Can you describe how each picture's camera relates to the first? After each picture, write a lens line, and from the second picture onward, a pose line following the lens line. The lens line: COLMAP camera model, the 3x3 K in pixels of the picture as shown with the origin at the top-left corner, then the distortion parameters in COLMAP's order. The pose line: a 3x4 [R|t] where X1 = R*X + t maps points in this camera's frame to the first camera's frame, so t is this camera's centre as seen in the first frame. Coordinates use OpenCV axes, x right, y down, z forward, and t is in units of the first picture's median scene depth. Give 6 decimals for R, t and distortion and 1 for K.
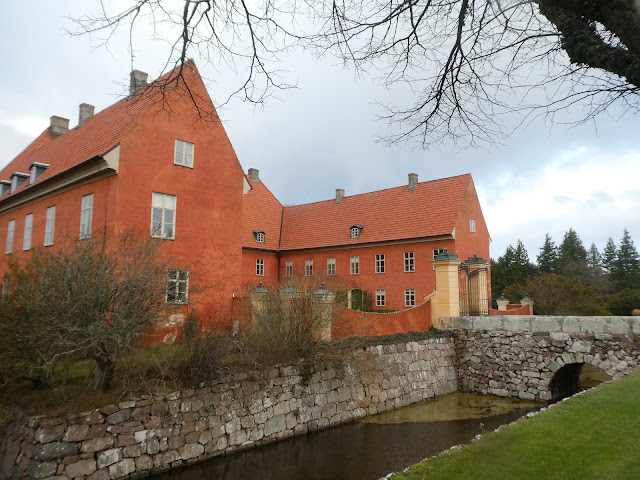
lens RADIAL K [[504.9, 0, 320.0], [0, 504.9, 240.0], [0, 0, 1]] dist [0.003753, 0.001992]
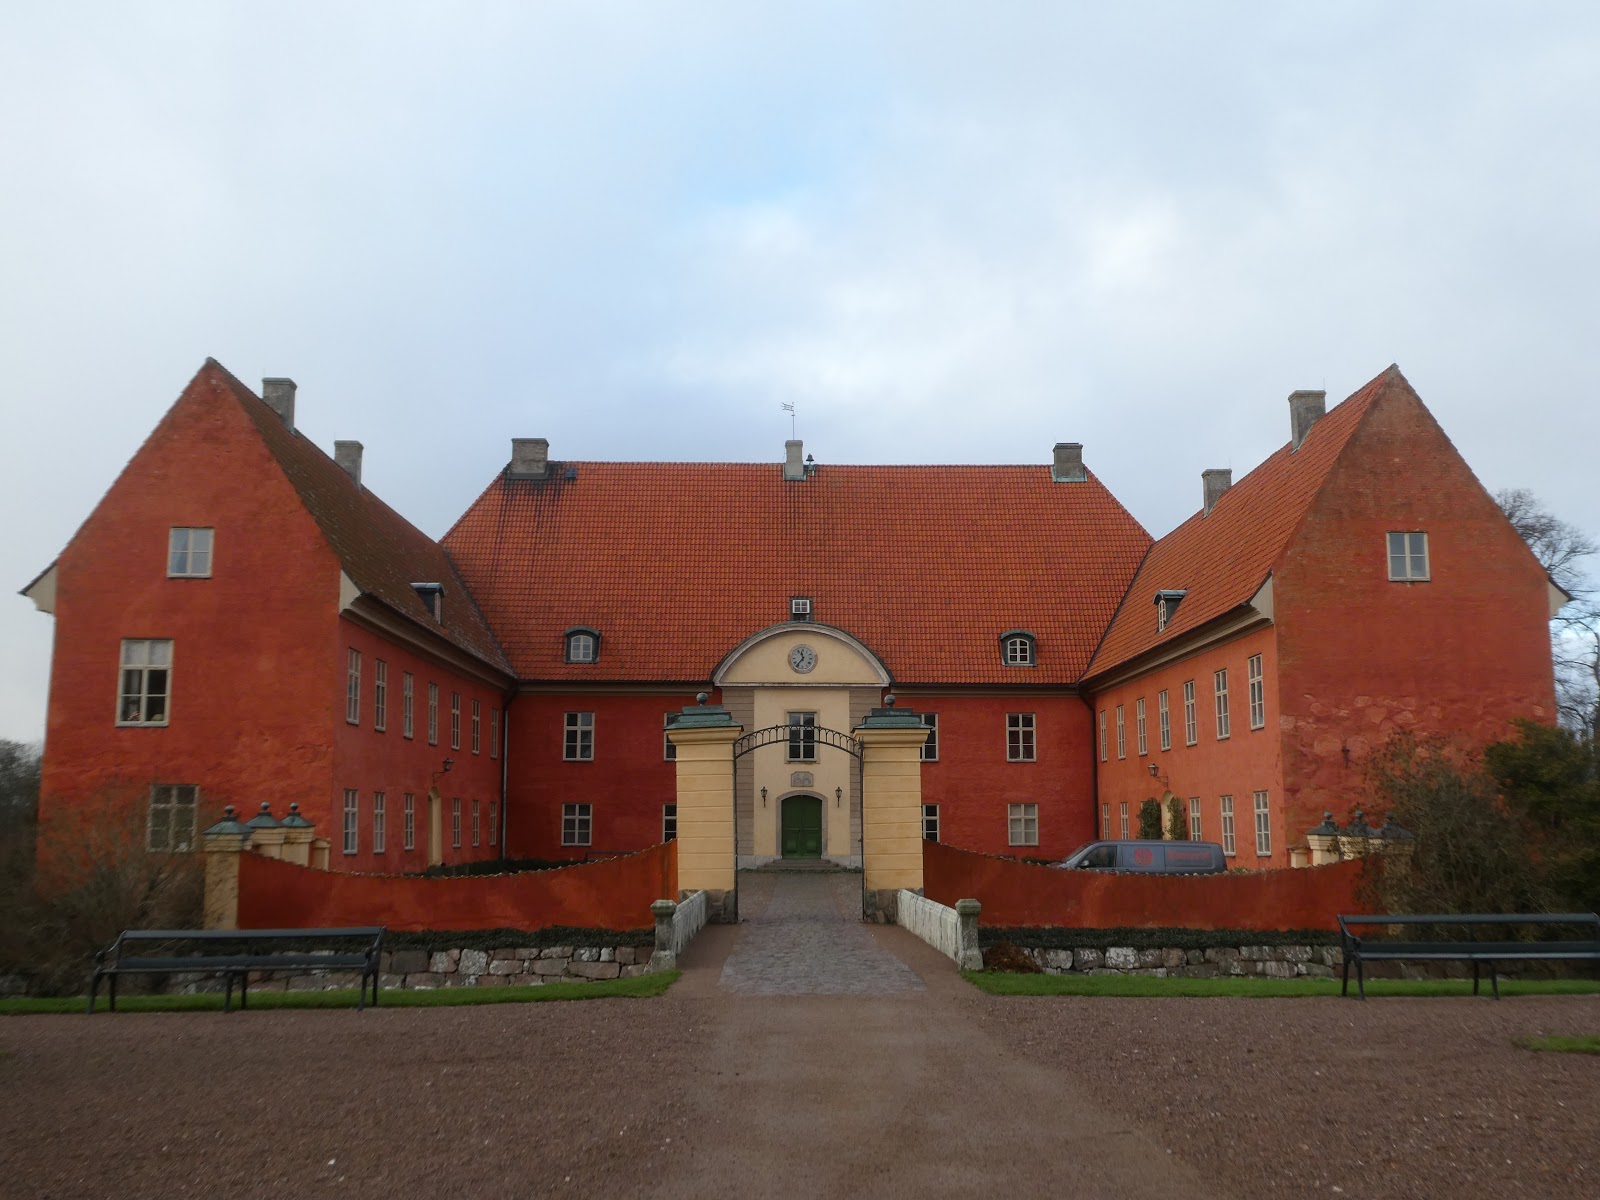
lens RADIAL K [[1578.6, 0, 800.0], [0, 1578.6, 600.0], [0, 0, 1]] dist [0.003774, 0.003208]
pose [[0.690839, -0.109590, -0.714655, 1.220425], [0.093979, 0.993671, -0.061529, 0.029143], [0.716875, -0.024656, 0.696765, 0.322090]]
